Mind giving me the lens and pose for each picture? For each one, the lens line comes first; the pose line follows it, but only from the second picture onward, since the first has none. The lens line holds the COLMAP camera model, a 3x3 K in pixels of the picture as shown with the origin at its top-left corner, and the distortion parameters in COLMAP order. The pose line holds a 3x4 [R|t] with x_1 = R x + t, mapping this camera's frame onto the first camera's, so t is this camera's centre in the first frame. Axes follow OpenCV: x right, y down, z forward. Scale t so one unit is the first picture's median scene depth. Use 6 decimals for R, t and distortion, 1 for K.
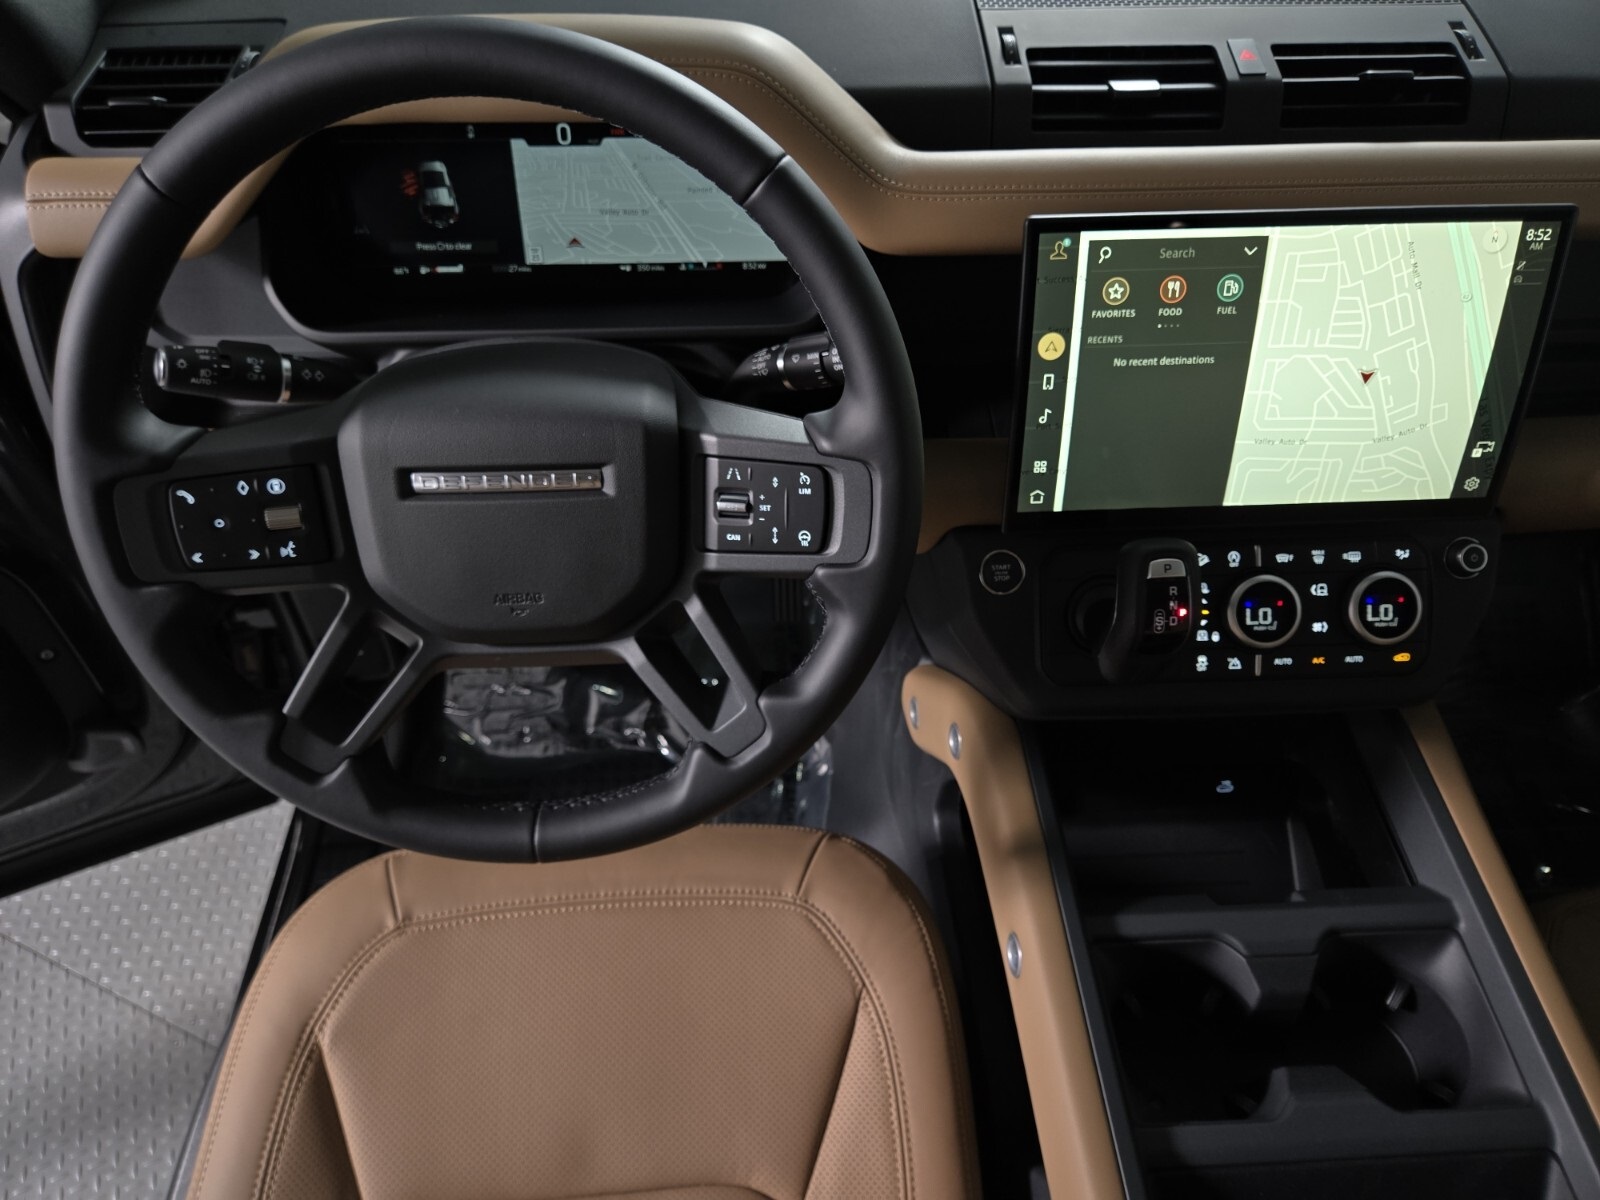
lens RADIAL K [[1157.4, 0, 789.2], [0, 1157.4, 598.9], [0, 0, 1]] dist [0.055635, -0.069020]
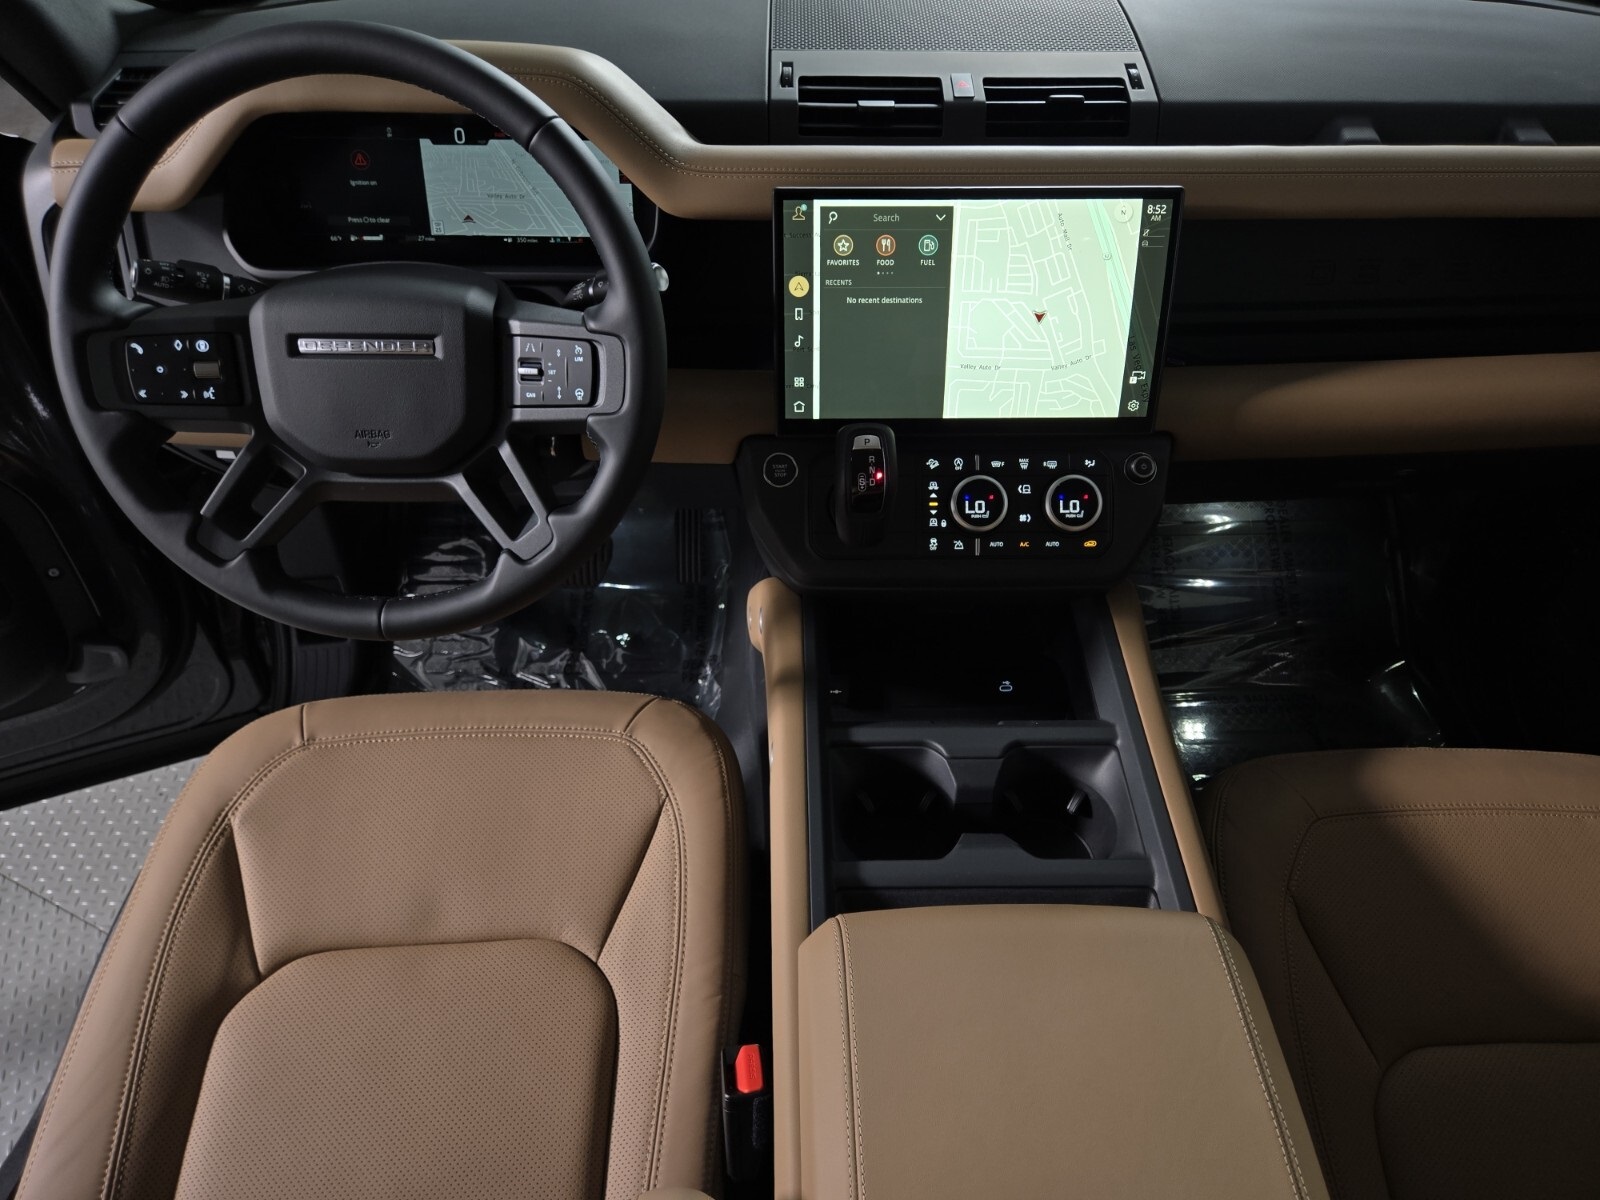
lens RADIAL K [[1154.4, 0, 800.0], [0, 1154.4, 600.0], [0, 0, 1]] dist [0.064303, -0.075210]
pose [[0.999445, 0.025507, -0.021425, 0.252009], [-0.027177, 0.996293, -0.081623, 0.240559], [0.019264, 0.082160, 0.996433, -0.289012]]
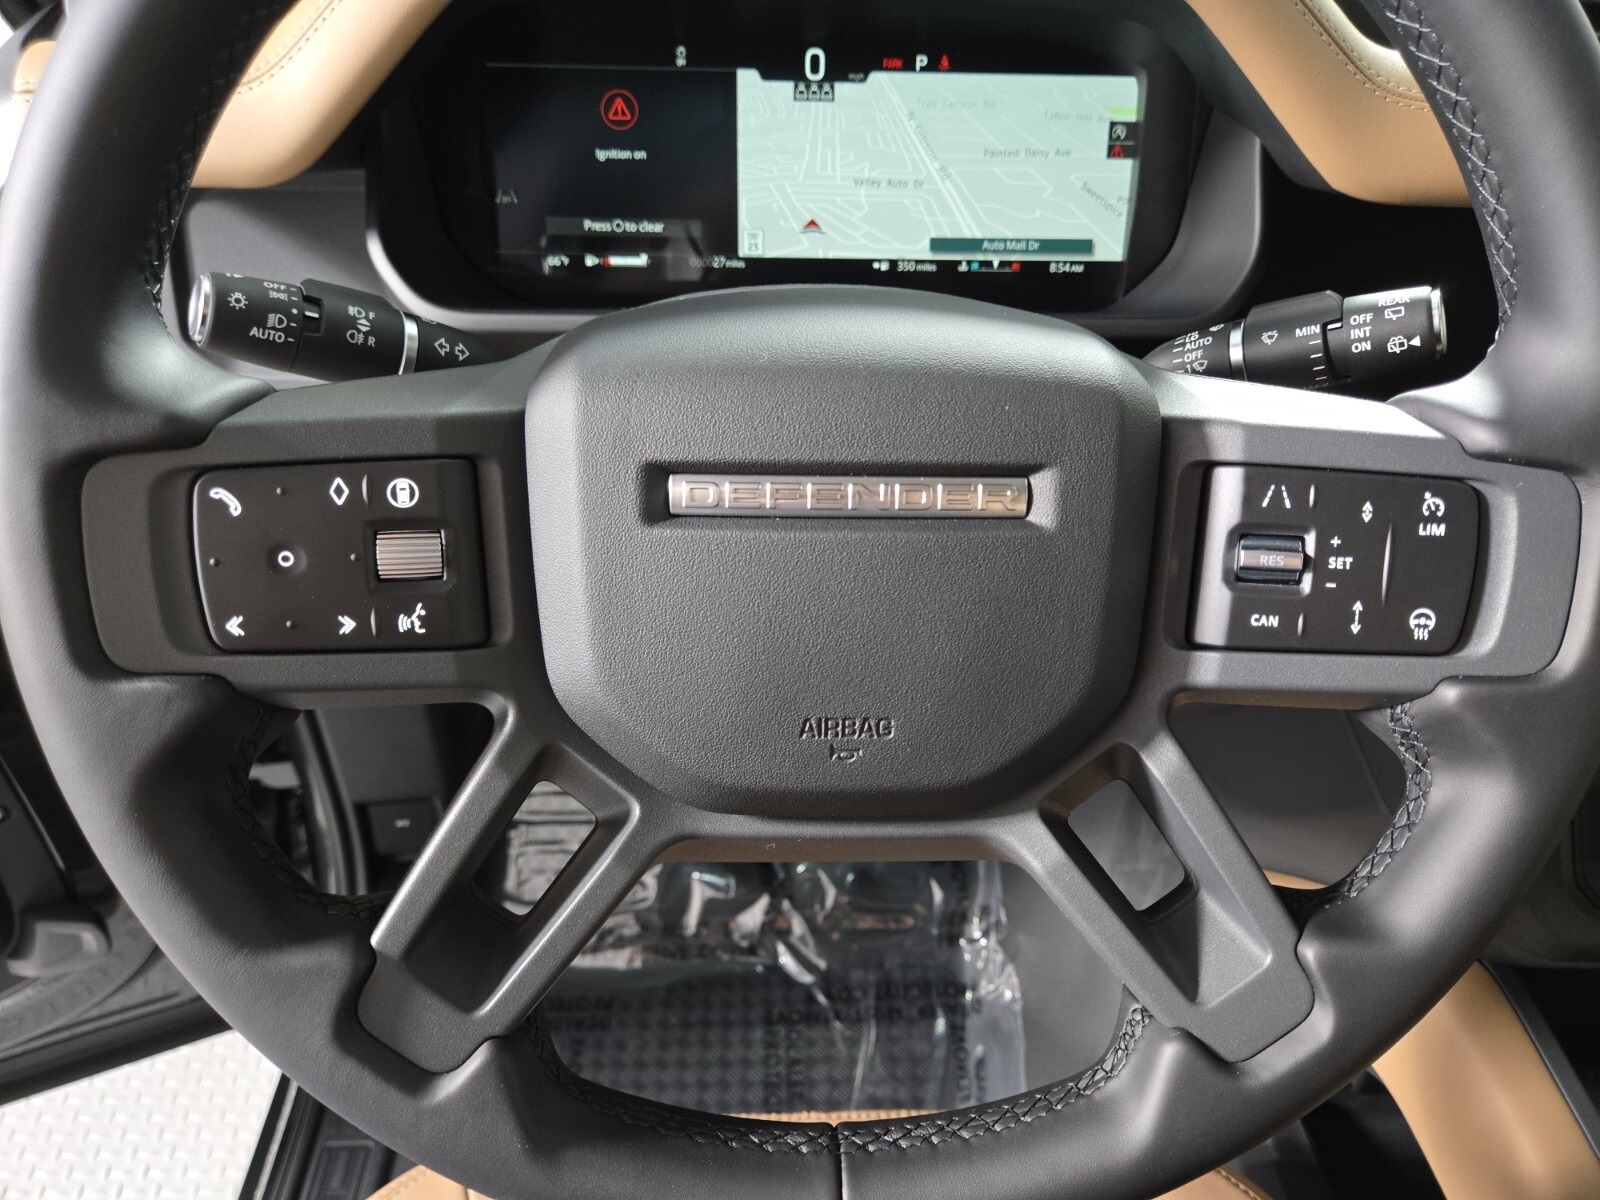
lens RADIAL K [[1157.4, 0, 789.2], [0, 1157.4, 598.9], [0, 0, 1]] dist [0.055635, -0.069020]
pose [[0.999604, 0.027725, -0.004764, -0.210004], [-0.028127, 0.988005, -0.151840, 0.017923], [0.000497, 0.151914, 0.988394, 0.395476]]
